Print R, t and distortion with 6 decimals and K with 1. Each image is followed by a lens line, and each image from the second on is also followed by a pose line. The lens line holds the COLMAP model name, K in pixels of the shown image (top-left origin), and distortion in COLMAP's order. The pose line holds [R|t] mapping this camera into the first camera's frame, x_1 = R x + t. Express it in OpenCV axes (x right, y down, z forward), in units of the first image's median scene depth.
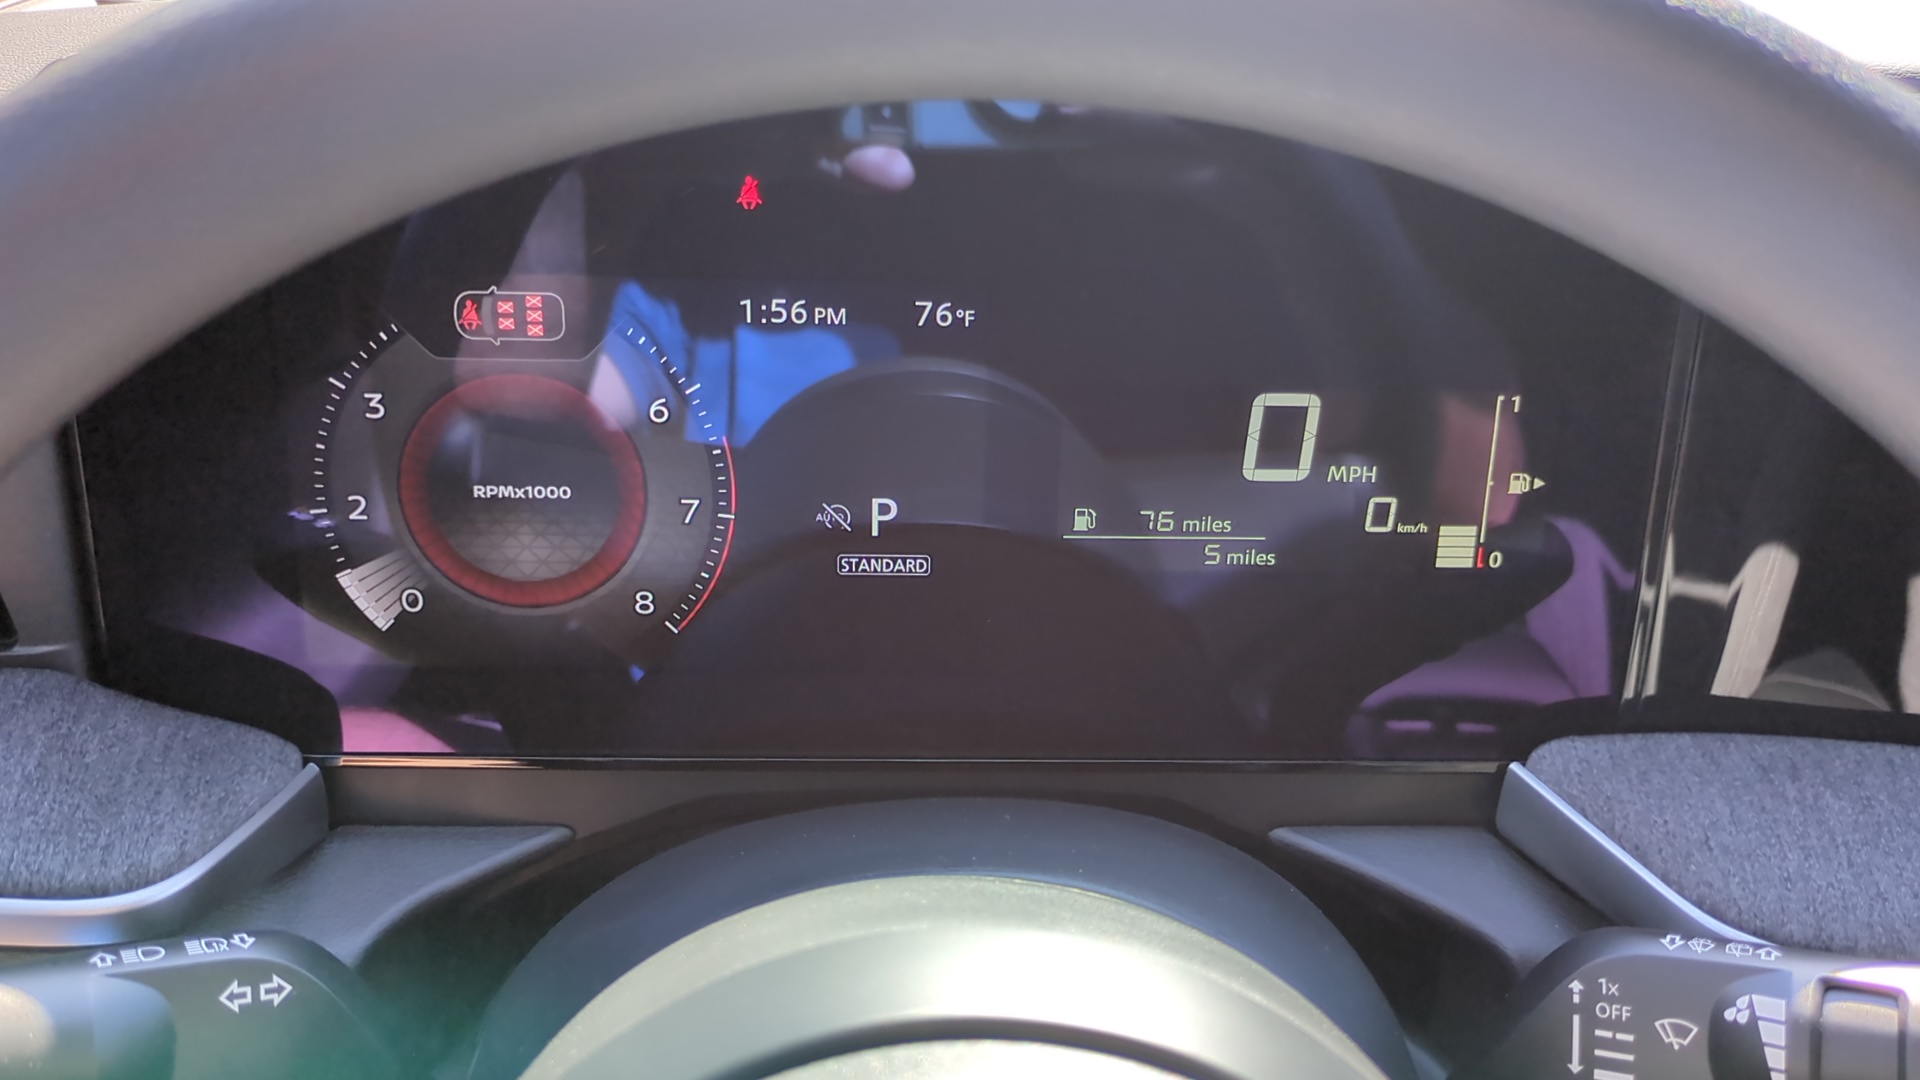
lens RADIAL K [[1661.6, 0, 966.7], [0, 1661.6, 535.9], [0, 0, 1]] dist [0.052537, -0.059079]
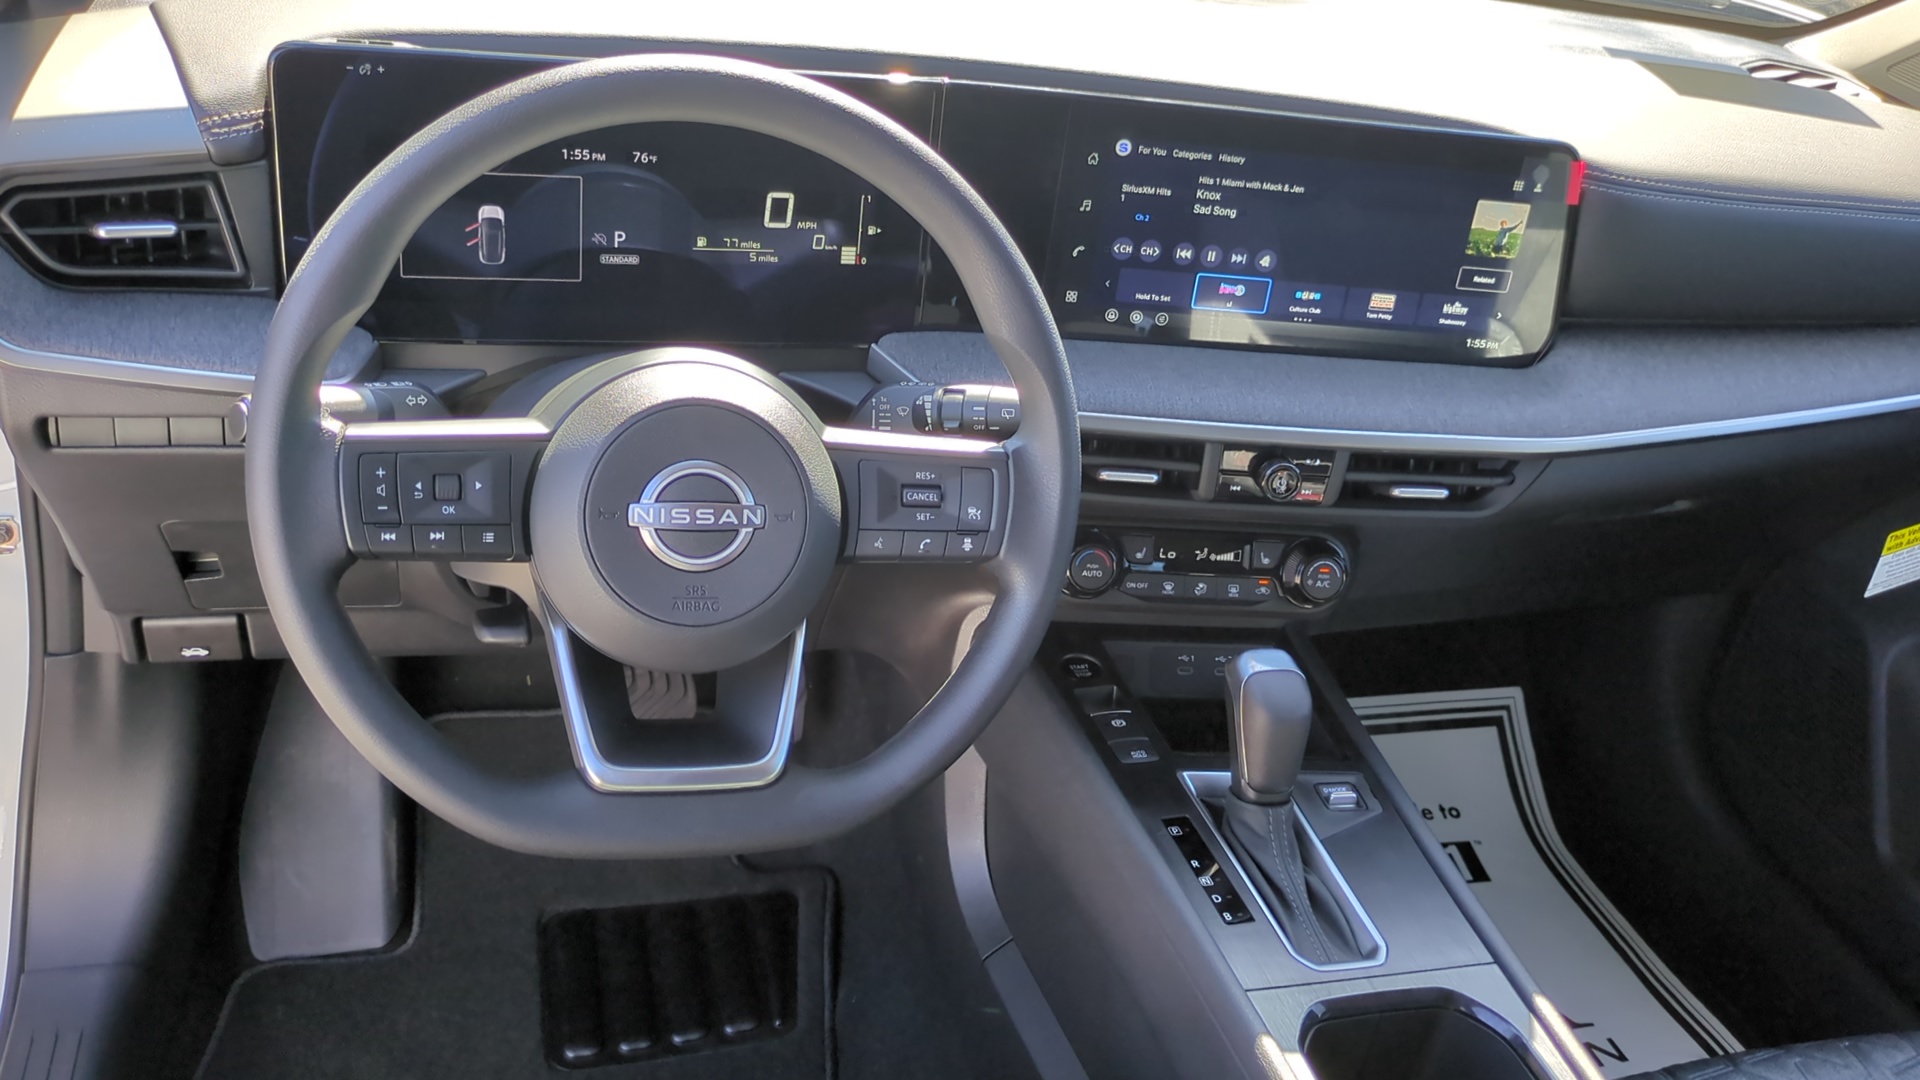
lens RADIAL K [[1661.6, 0, 957.9], [0, 1661.6, 538.3], [0, 0, 1]] dist [0.052537, -0.059079]
pose [[0.969981, -0.029391, 0.241400, -0.177500], [-0.003649, 0.990799, 0.135295, 0.093321], [-0.243155, -0.132115, 0.960948, -1.597259]]
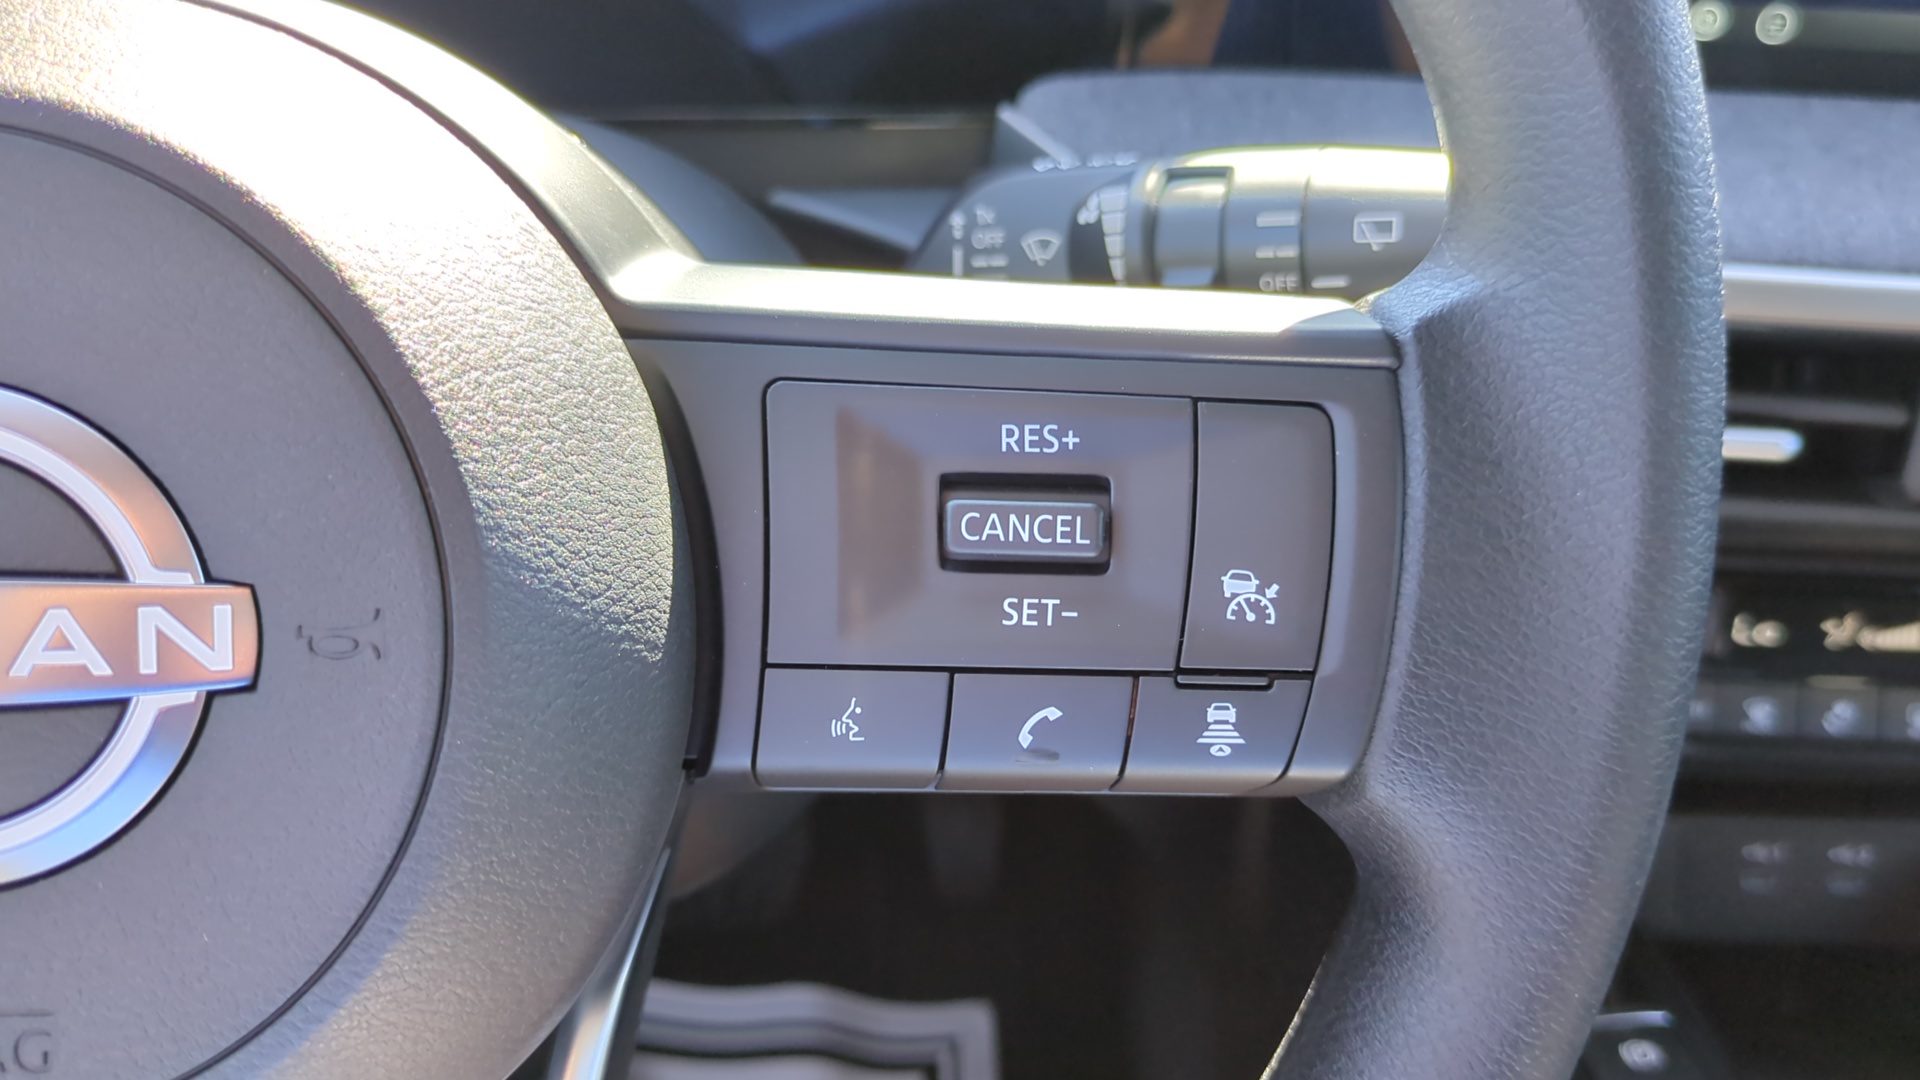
lens RADIAL K [[1661.6, 0, 964.1], [0, 1661.6, 536.1], [0, 0, 1]] dist [0.052537, -0.059079]
pose [[0.997566, -0.035996, 0.059724, 0.253108], [0.027131, 0.989335, 0.143107, 0.261824], [-0.064239, -0.141138, 0.987904, 0.001601]]
